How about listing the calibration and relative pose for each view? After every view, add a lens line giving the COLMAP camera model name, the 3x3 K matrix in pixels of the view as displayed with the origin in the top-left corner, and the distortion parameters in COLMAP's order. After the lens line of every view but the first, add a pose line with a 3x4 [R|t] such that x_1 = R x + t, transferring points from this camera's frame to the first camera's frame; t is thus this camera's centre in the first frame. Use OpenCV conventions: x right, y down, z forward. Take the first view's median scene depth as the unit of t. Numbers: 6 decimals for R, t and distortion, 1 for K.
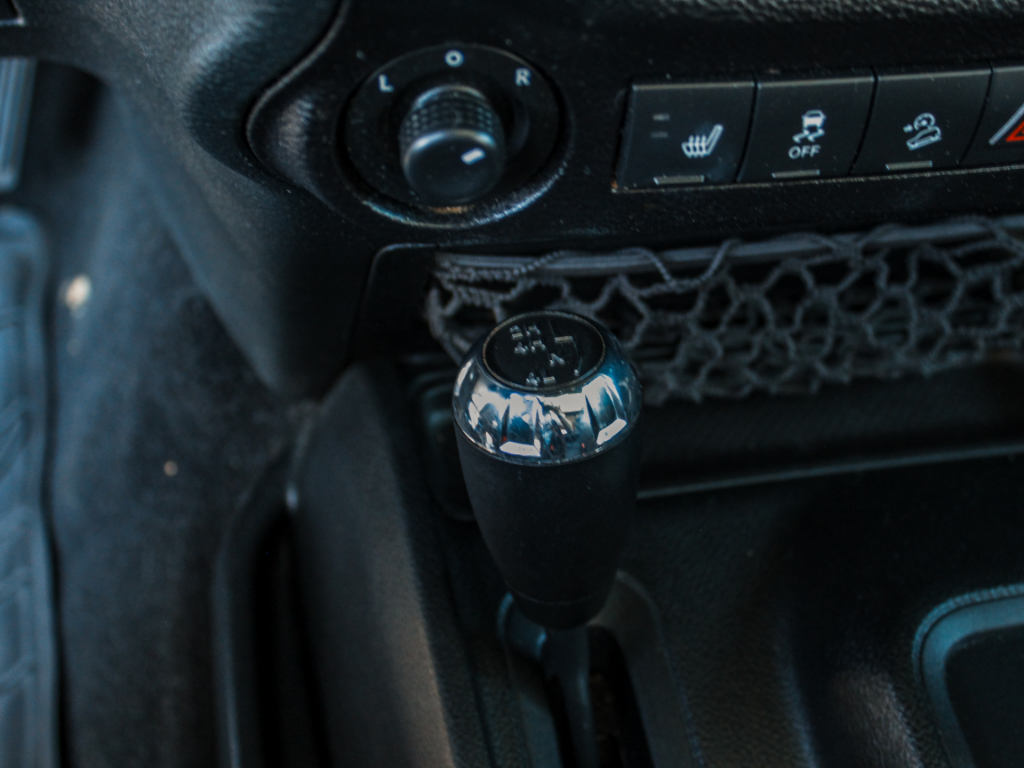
lens RADIAL K [[1480.3, 0, 512.0], [0, 1480.3, 384.0], [0, 0, 1]] dist [-0.097342, 0.384126]
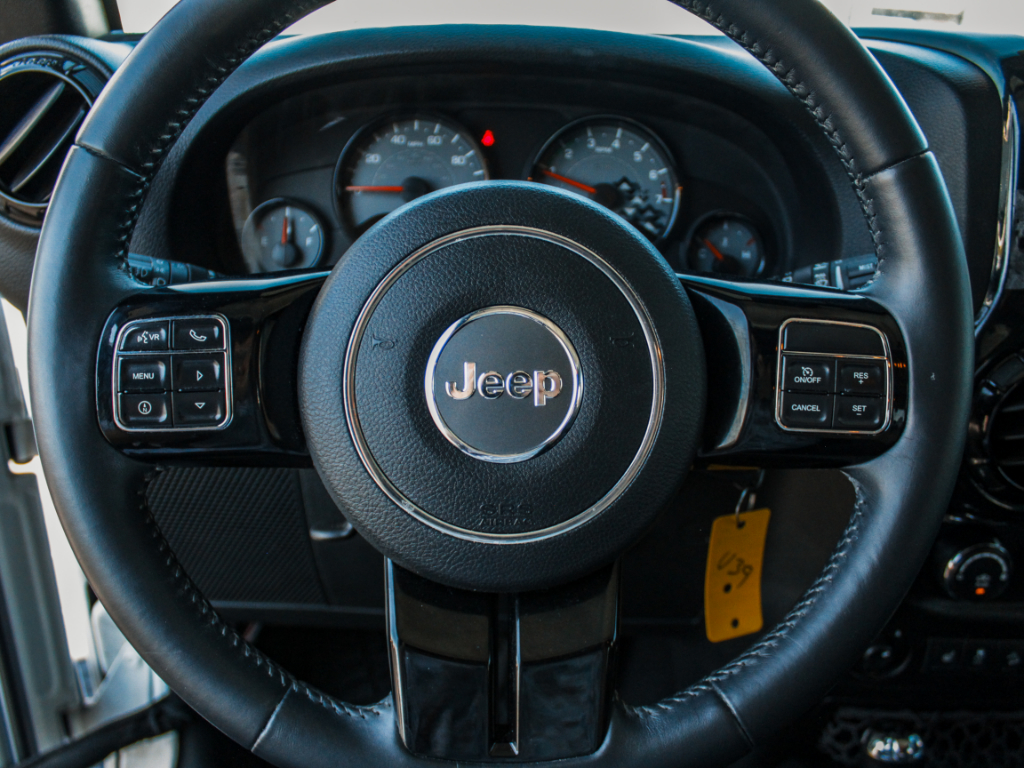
lens RADIAL K [[843.5, 0, 512.0], [0, 843.5, 384.0], [0, 0, 1]] dist [-0.050551, 0.014215]
pose [[0.983331, 0.009160, -0.181591, -0.516282], [-0.107762, 0.833776, -0.541484, 0.454349], [0.146447, 0.552026, 0.820866, -1.077100]]
